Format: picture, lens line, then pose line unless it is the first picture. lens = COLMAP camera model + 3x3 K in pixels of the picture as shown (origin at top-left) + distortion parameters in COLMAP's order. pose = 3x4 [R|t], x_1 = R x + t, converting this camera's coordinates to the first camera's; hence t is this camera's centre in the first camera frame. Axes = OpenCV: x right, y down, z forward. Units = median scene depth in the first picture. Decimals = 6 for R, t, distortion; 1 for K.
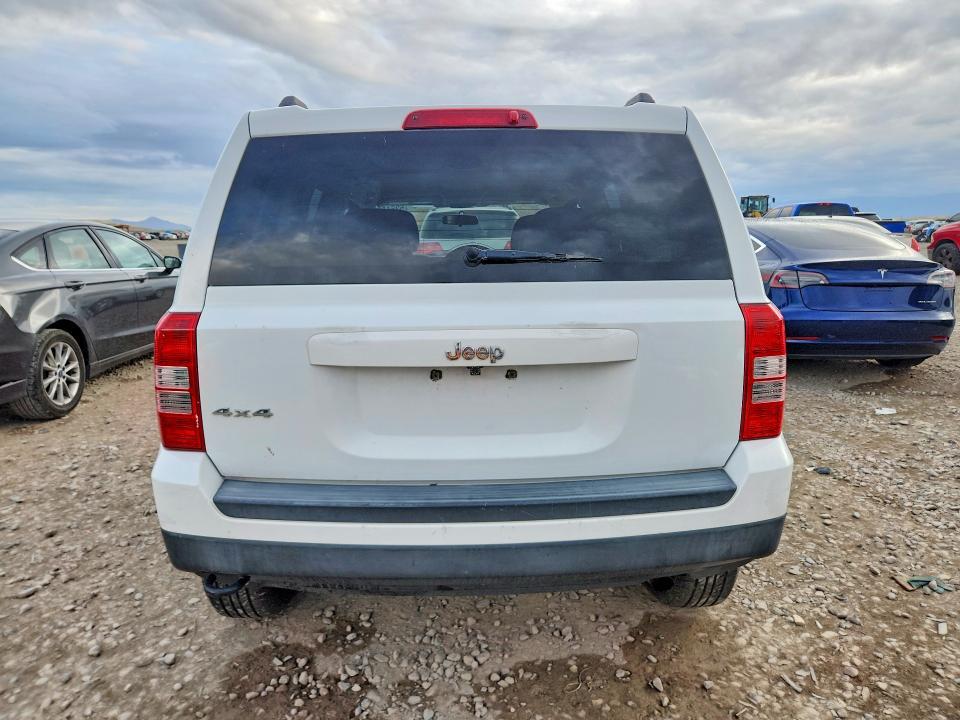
lens RADIAL K [[726.2, 0, 473.9], [0, 726.2, 359.1], [0, 0, 1]] dist [0.055801, -0.065221]
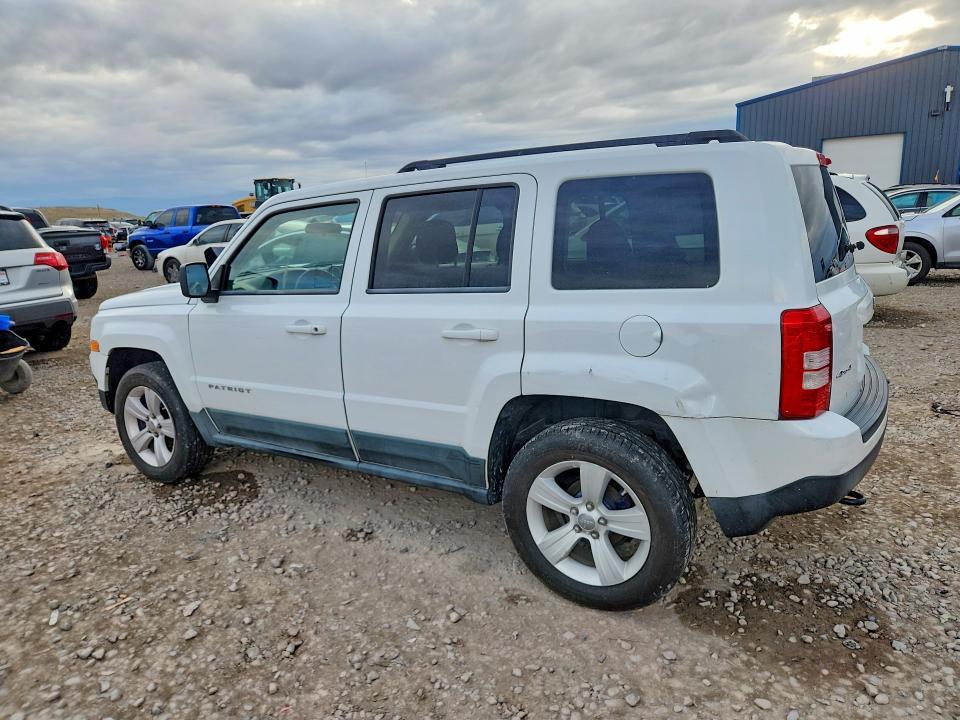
lens RADIAL K [[726.2, 0, 473.9], [0, 726.2, 359.1], [0, 0, 1]] dist [0.055801, -0.065221]
pose [[0.457212, -0.182020, 0.870532, -0.191308], [0.176718, 0.977908, 0.111657, -0.024567], [-0.871624, 0.102788, 0.479277, 0.096264]]
